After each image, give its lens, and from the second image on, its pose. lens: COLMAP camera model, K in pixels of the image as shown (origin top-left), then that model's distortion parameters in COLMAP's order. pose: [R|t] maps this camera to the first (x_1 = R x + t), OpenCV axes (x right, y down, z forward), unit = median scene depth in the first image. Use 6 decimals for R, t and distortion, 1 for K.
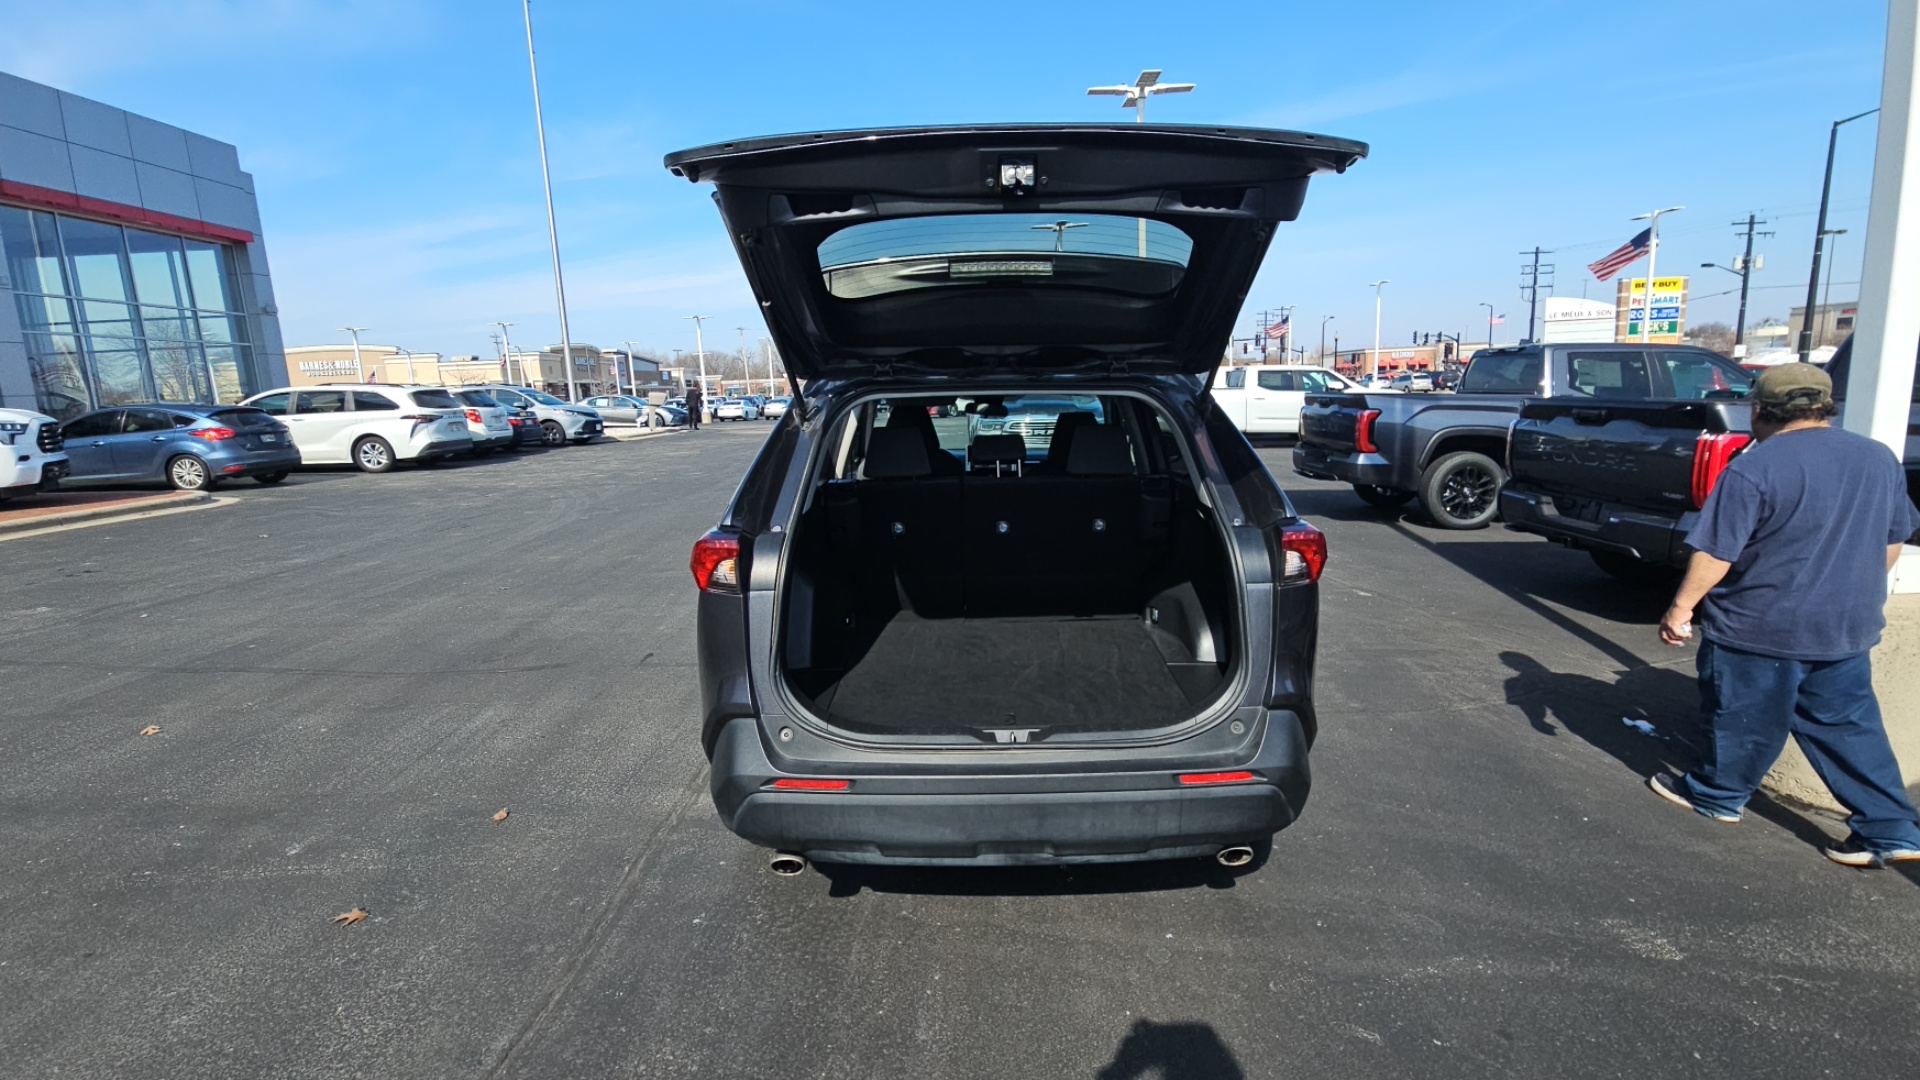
lens RADIAL K [[863.5, 0, 978.3], [0, 863.5, 539.7], [0, 0, 1]] dist [0.008167, -0.005596]
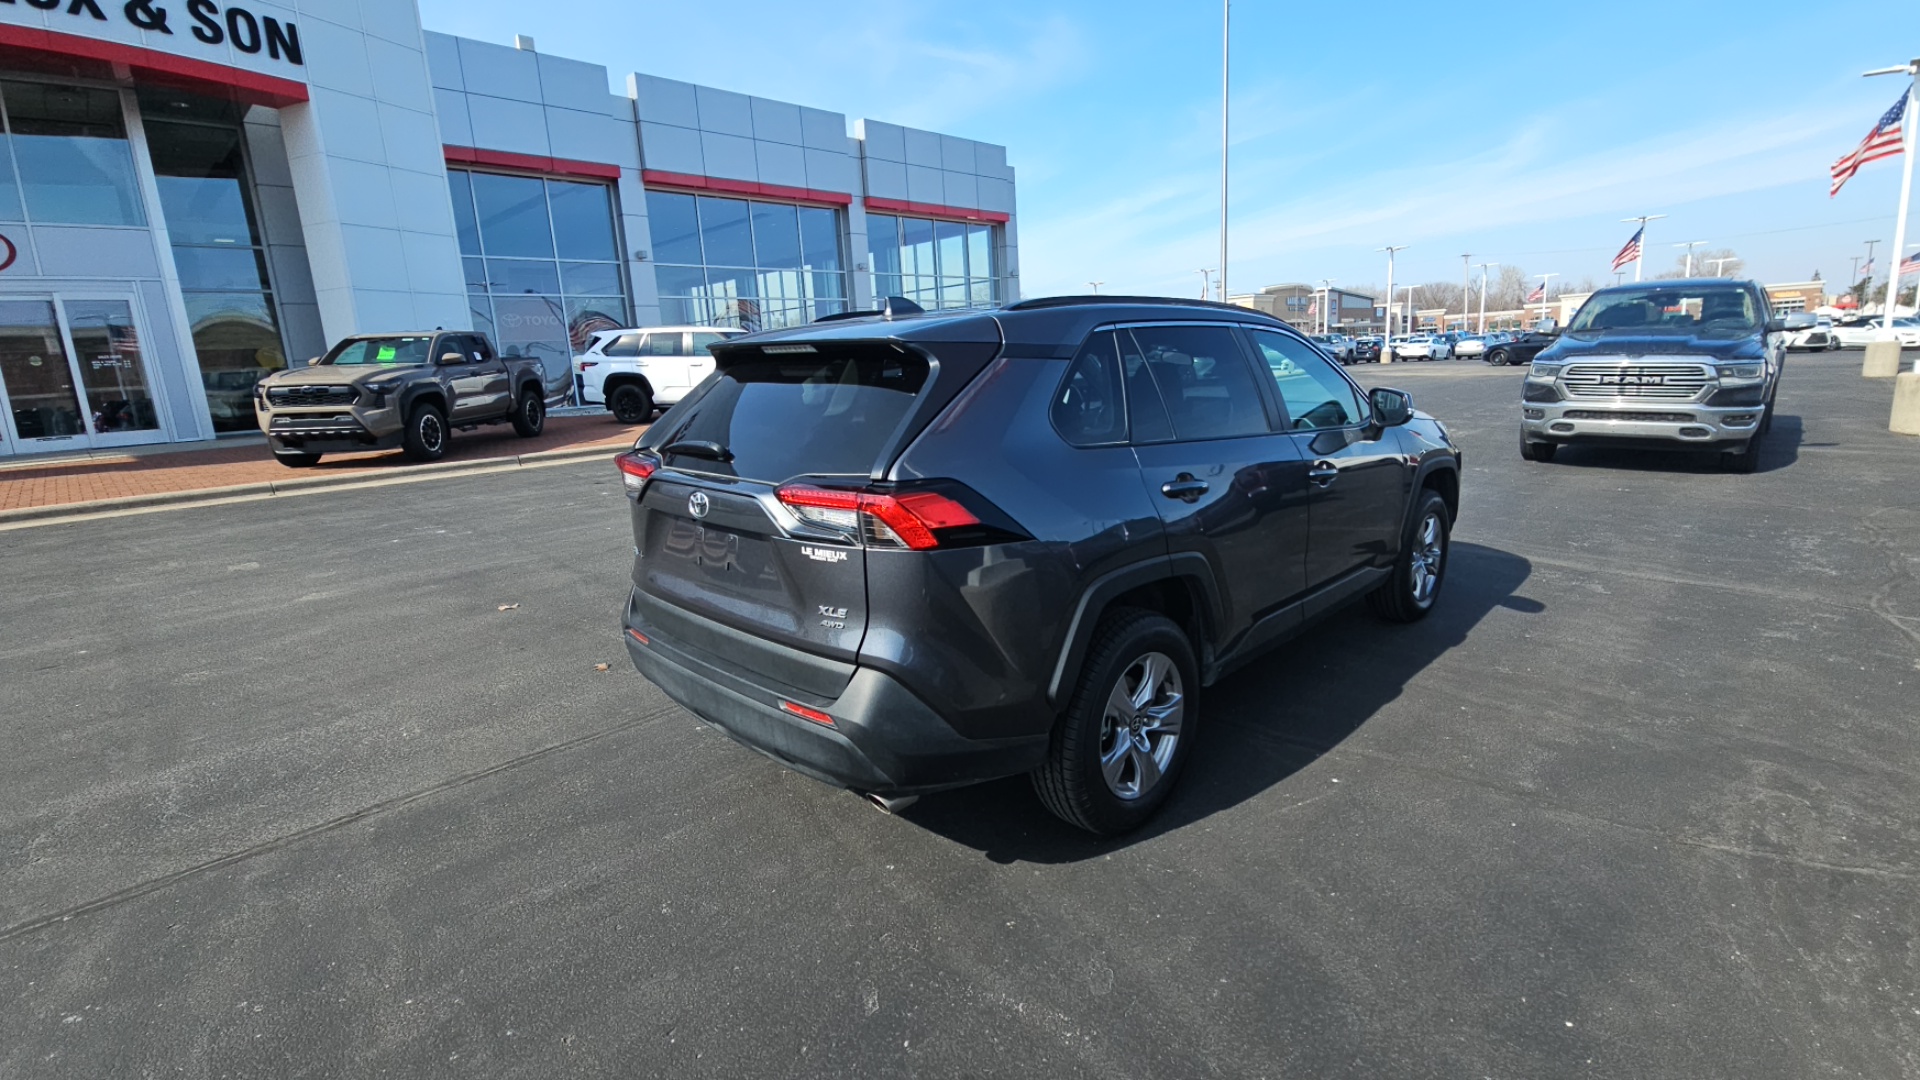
lens RADIAL K [[864.0, 0, 979.9], [0, 864.0, 538.4], [0, 0, 1]] dist [0.004336, -0.003356]
pose [[0.714315, 0.144275, -0.684791, 0.215340], [-0.097914, 0.989498, 0.106336, -0.014472], [0.692941, -0.008907, 0.720940, 0.070088]]
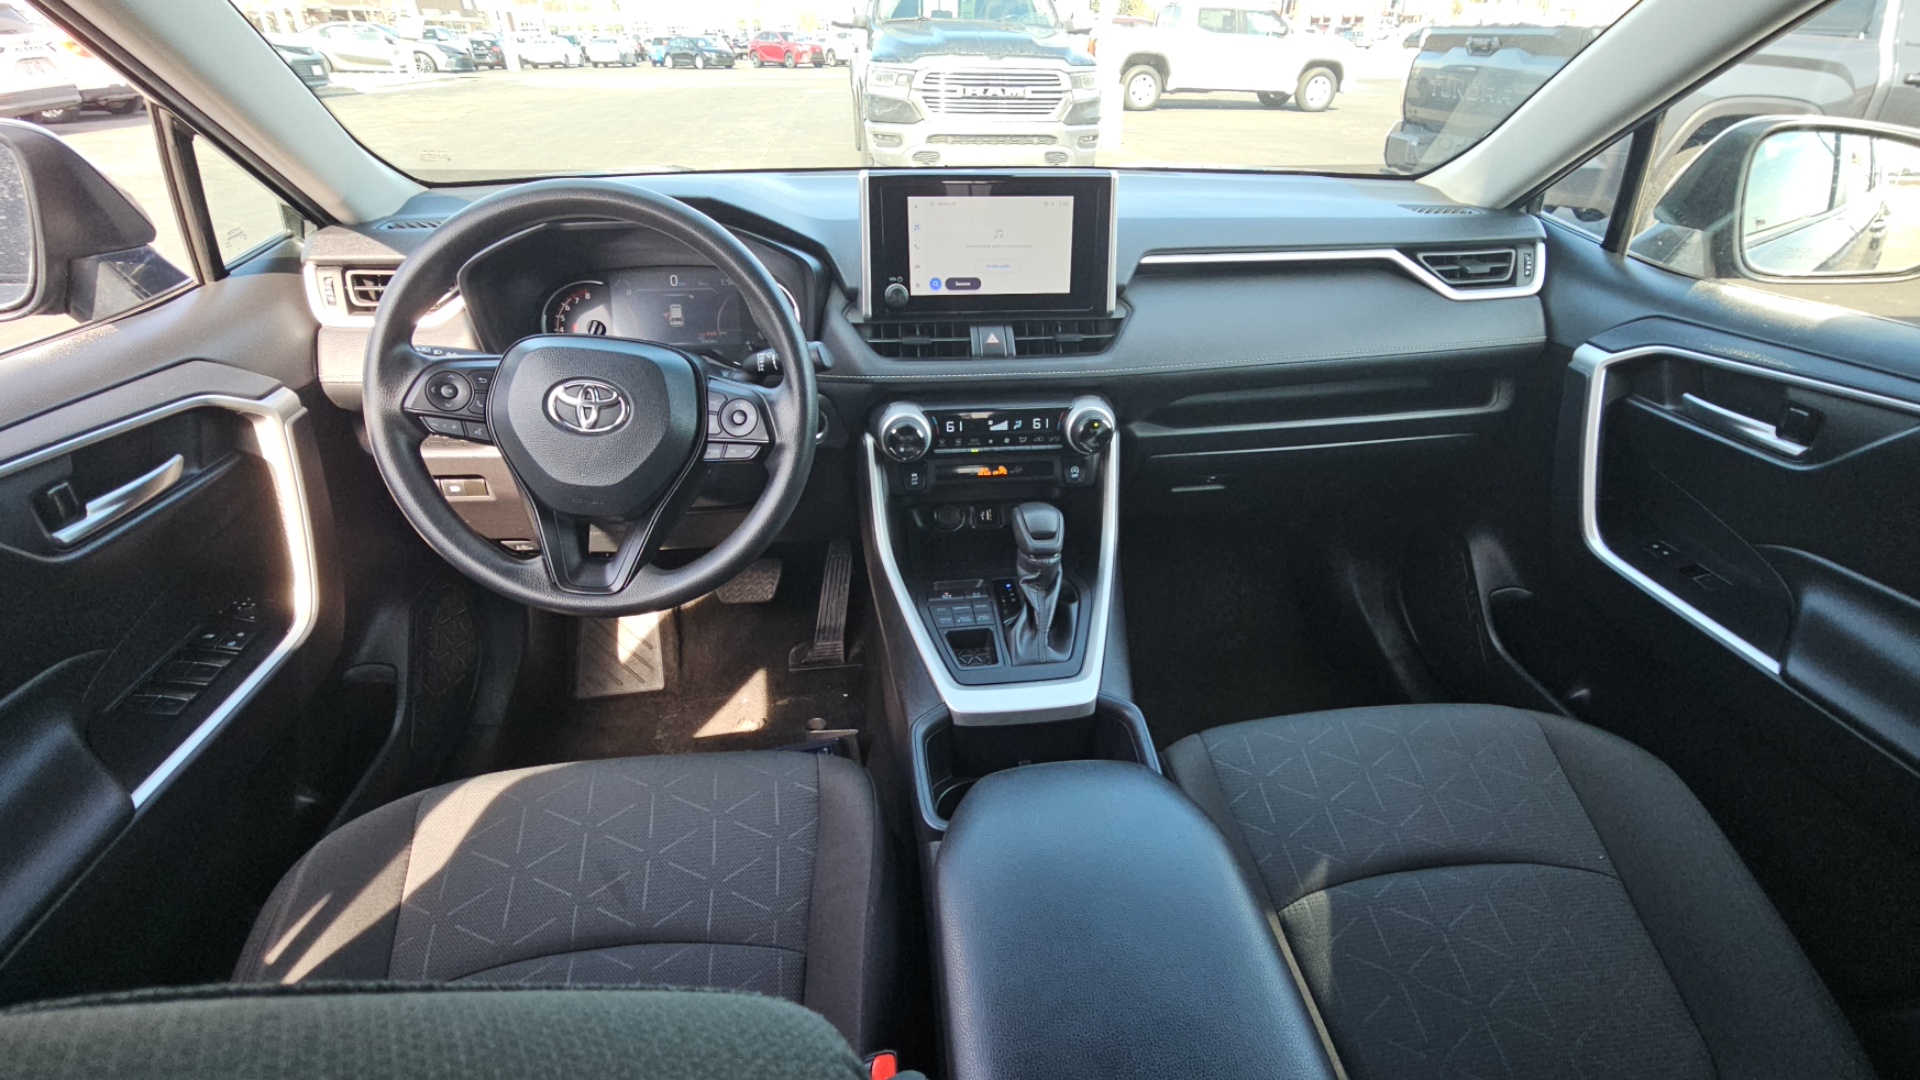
lens RADIAL K [[858.5, 0, 983.3], [0, 858.5, 544.8], [0, 0, 1]] dist [0.002051, -0.003093]
pose [[0.992018, -0.039809, 0.119650, -0.008108], [-0.005081, 0.935471, 0.353368, -0.042515], [-0.125996, -0.351155, 0.927801, 0.344332]]
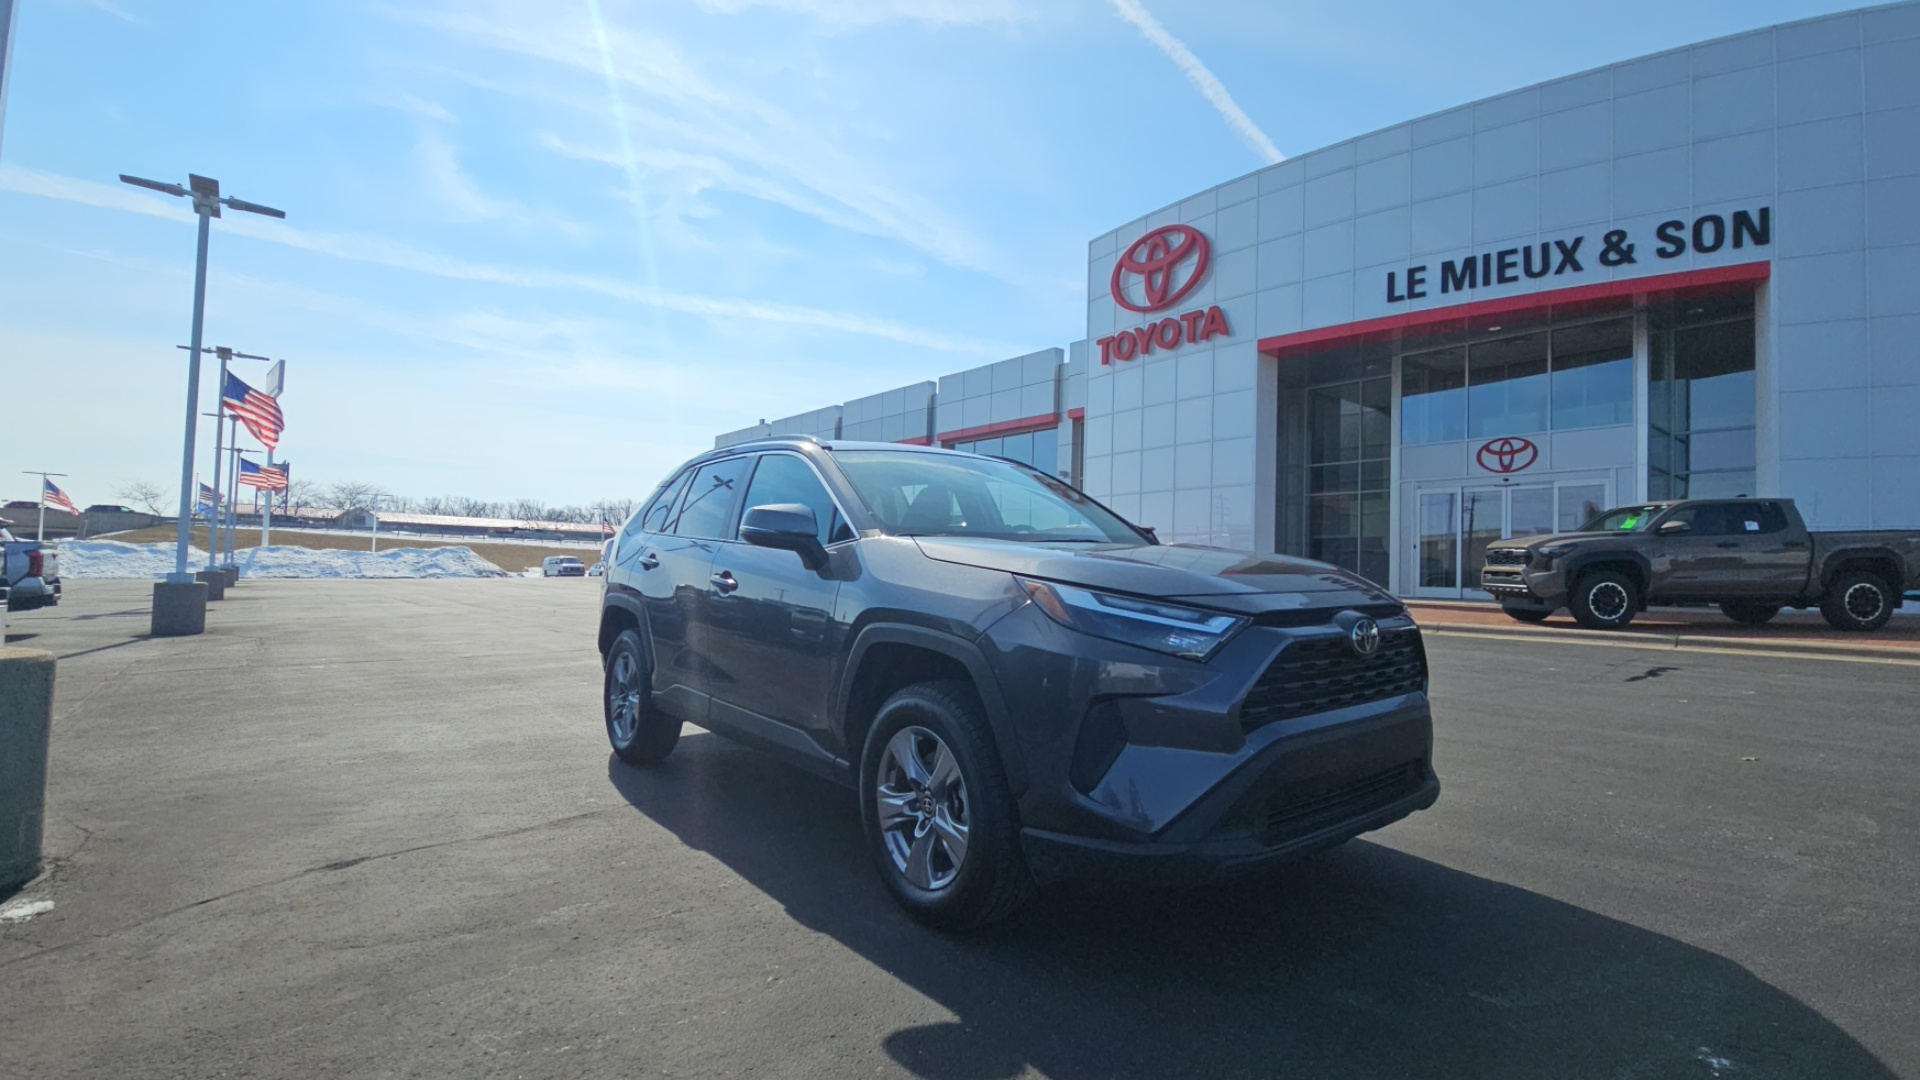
lens RADIAL K [[862.5, 0, 982.2], [0, 862.5, 545.6], [0, 0, 1]] dist [0.006993, -0.007453]
pose [[-0.770344, -0.001205, -0.637628, 0.218854], [-0.103082, 0.987079, 0.122672, -0.079283], [0.629241, 0.160228, -0.760514, 0.685118]]
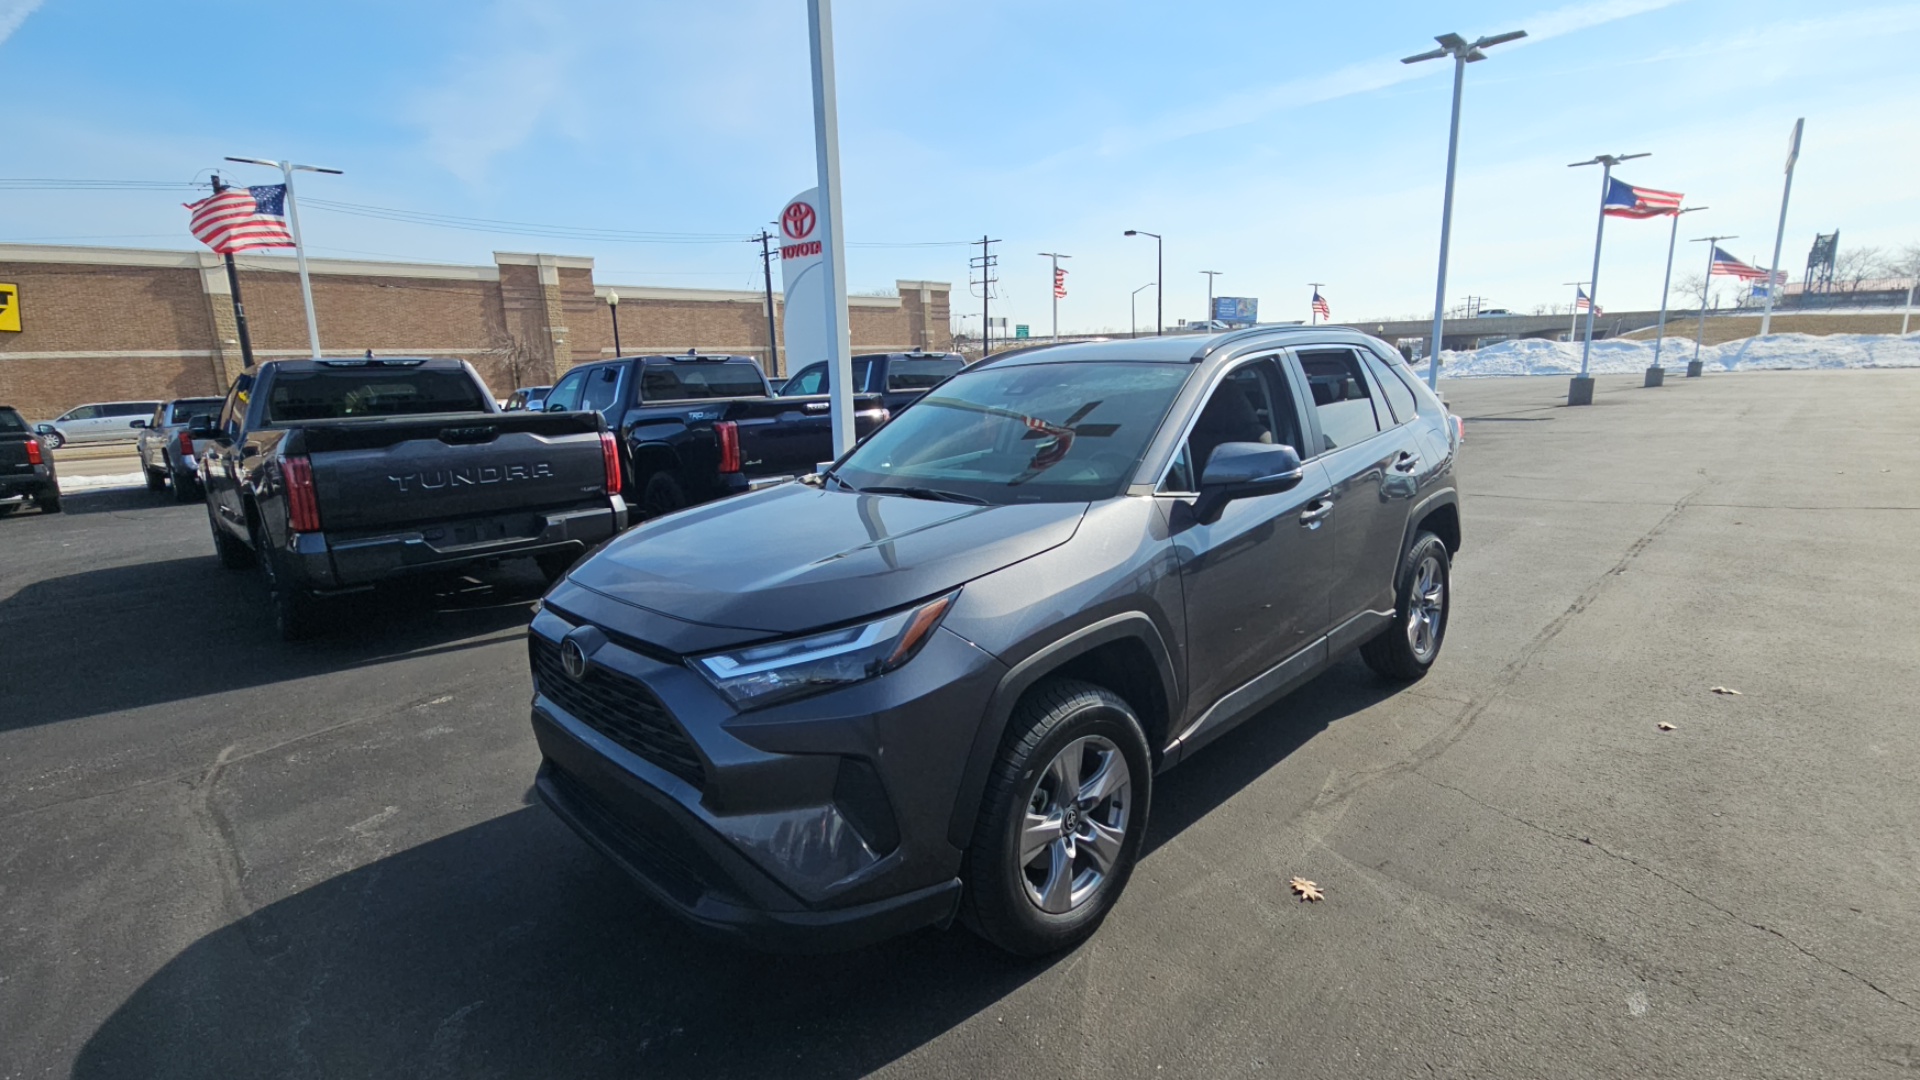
lens RADIAL K [[862.5, 0, 982.2], [0, 862.5, 545.6], [0, 0, 1]] dist [0.006993, -0.007453]
pose [[-0.705661, -0.089906, 0.702823, -0.191868], [0.175488, 0.938836, 0.296294, -0.104295], [-0.686474, 0.332420, -0.646722, 0.636876]]
